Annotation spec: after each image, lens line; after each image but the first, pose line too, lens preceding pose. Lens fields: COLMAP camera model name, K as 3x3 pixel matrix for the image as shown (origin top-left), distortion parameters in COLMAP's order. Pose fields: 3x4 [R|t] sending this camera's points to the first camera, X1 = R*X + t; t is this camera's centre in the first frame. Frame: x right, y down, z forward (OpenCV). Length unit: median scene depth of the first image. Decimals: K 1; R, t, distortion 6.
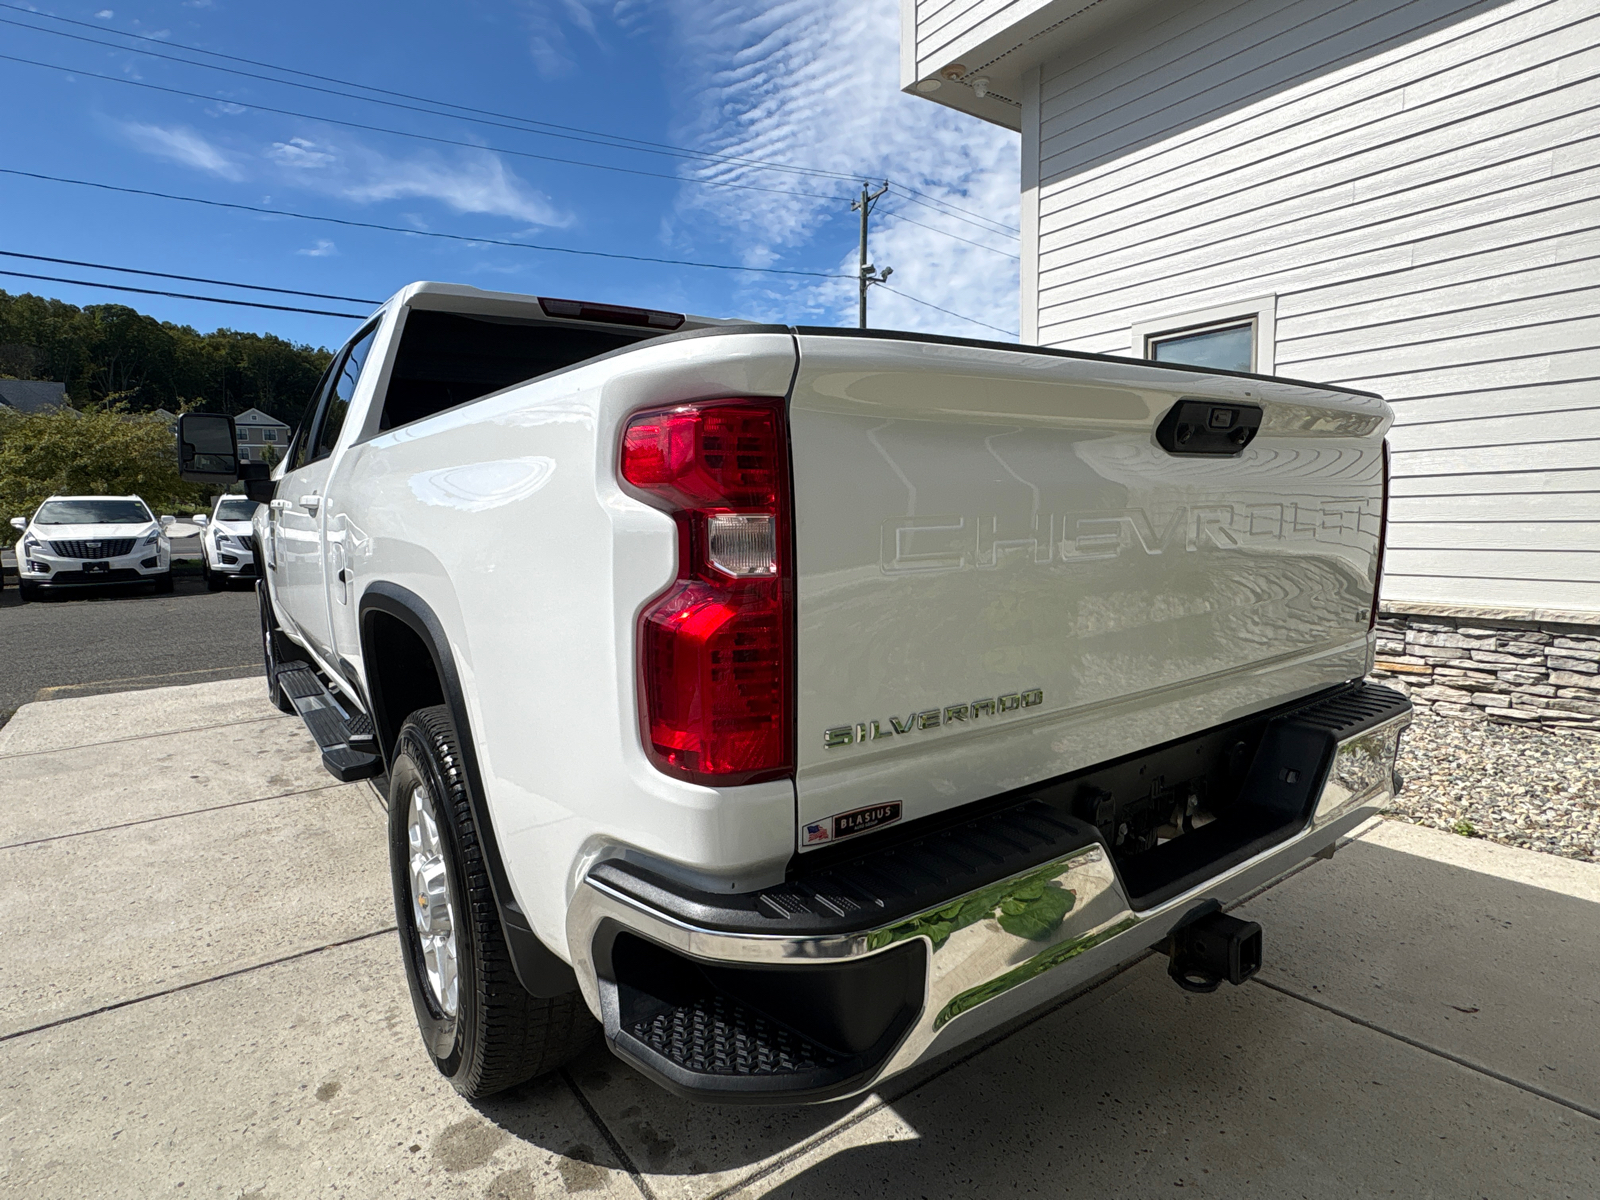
lens RADIAL K [[854.8, 0, 799.4], [0, 854.8, 597.0], [0, 0, 1]] dist [0.000964, -0.000564]
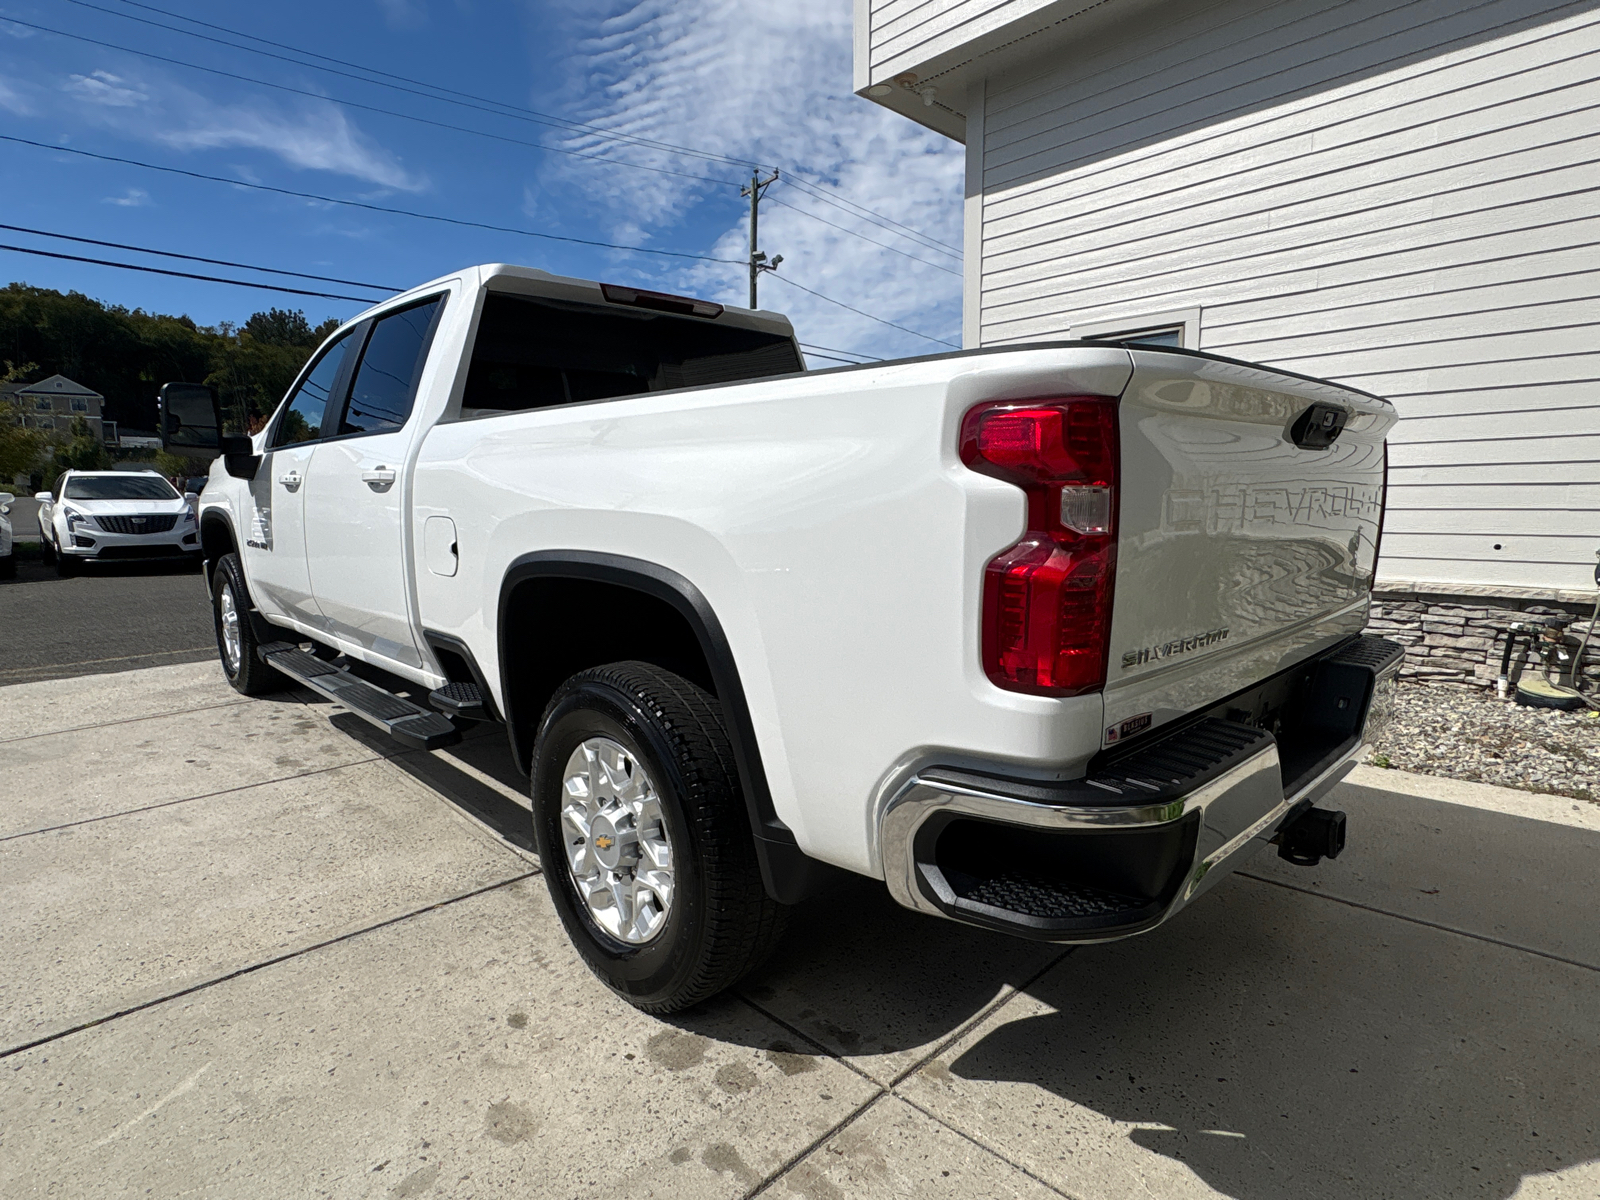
lens RADIAL K [[853.9, 0, 800.0], [0, 853.9, 600.0], [0, 0, 1]] dist [0.002131, -0.000411]
pose [[0.988949, -0.006825, 0.148100, -0.191080], [0.003950, 0.999798, 0.019696, 0.013377], [-0.148205, -0.018893, 0.988776, -0.061193]]
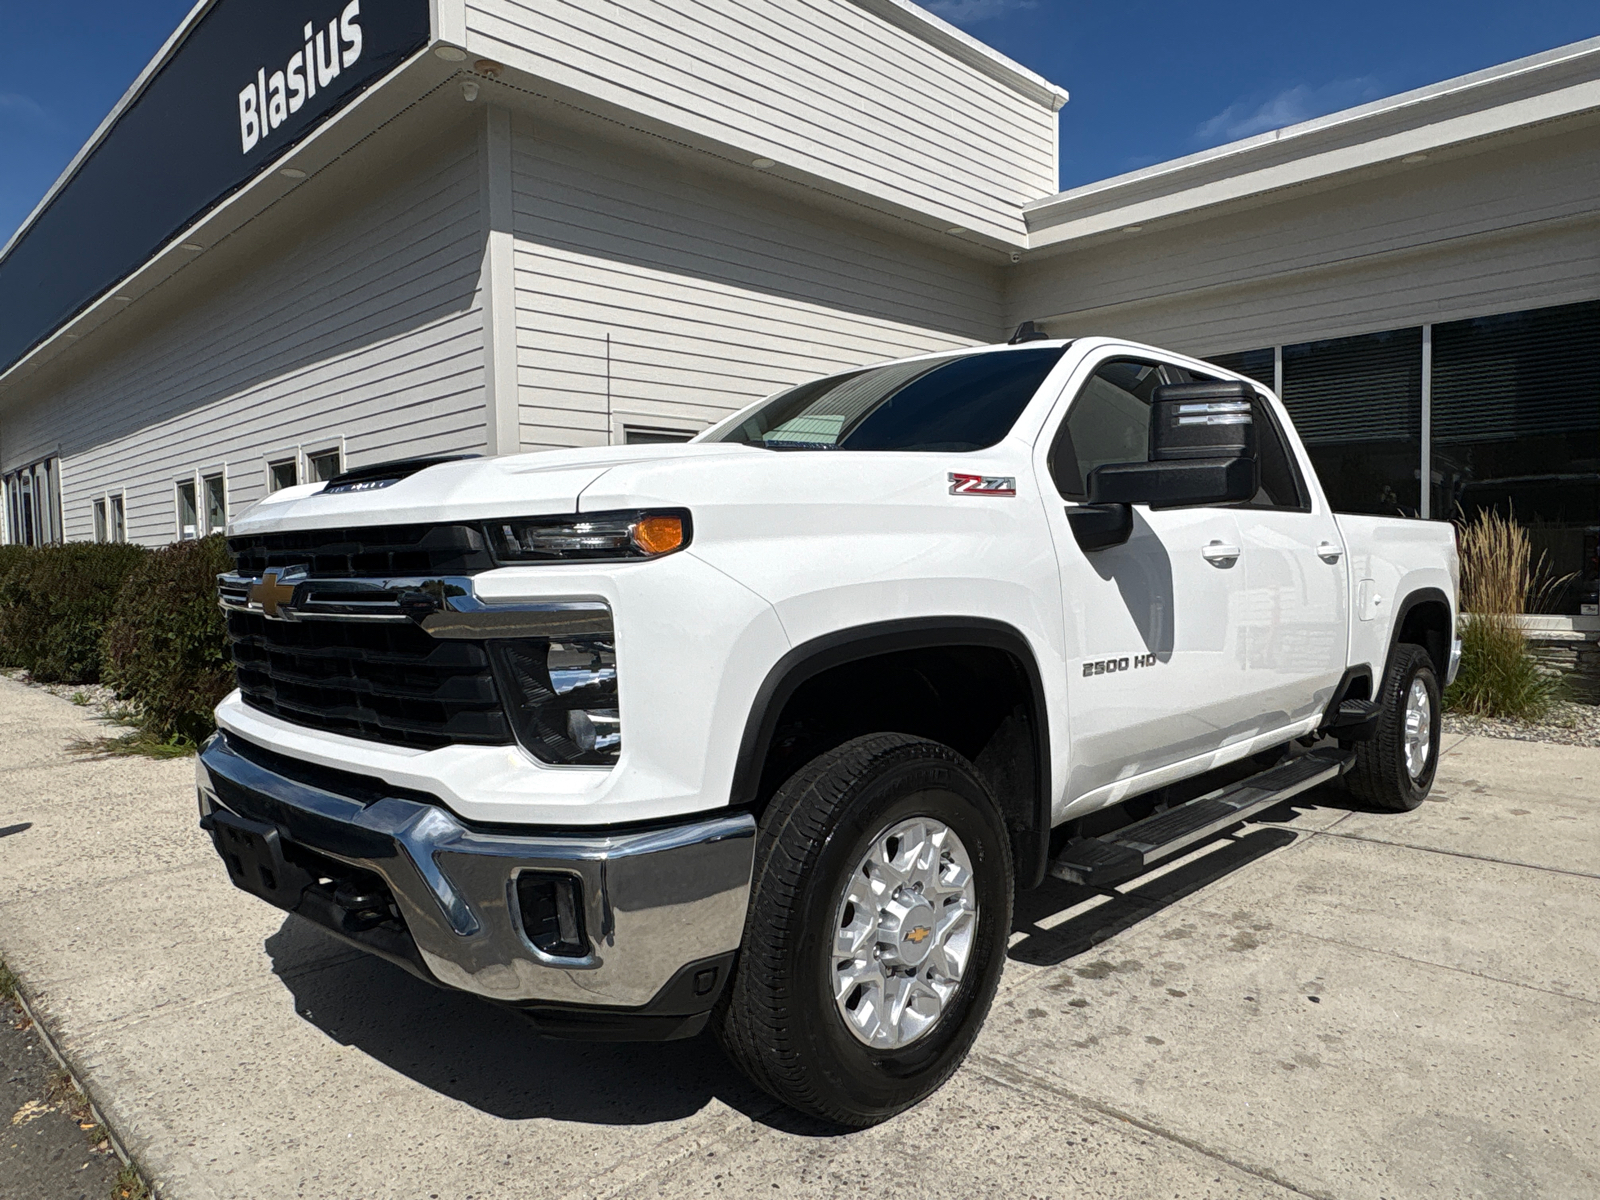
lens RADIAL K [[1021.9, 0, 800.0], [0, 1021.9, 600.0], [0, 0, 1]] dist [-0.001237, -0.000711]
pose [[-0.166399, -0.016252, 0.985925, -1.532682], [0.126989, 0.991185, 0.037772, -0.157914], [-0.977847, 0.131487, -0.162868, 1.629012]]
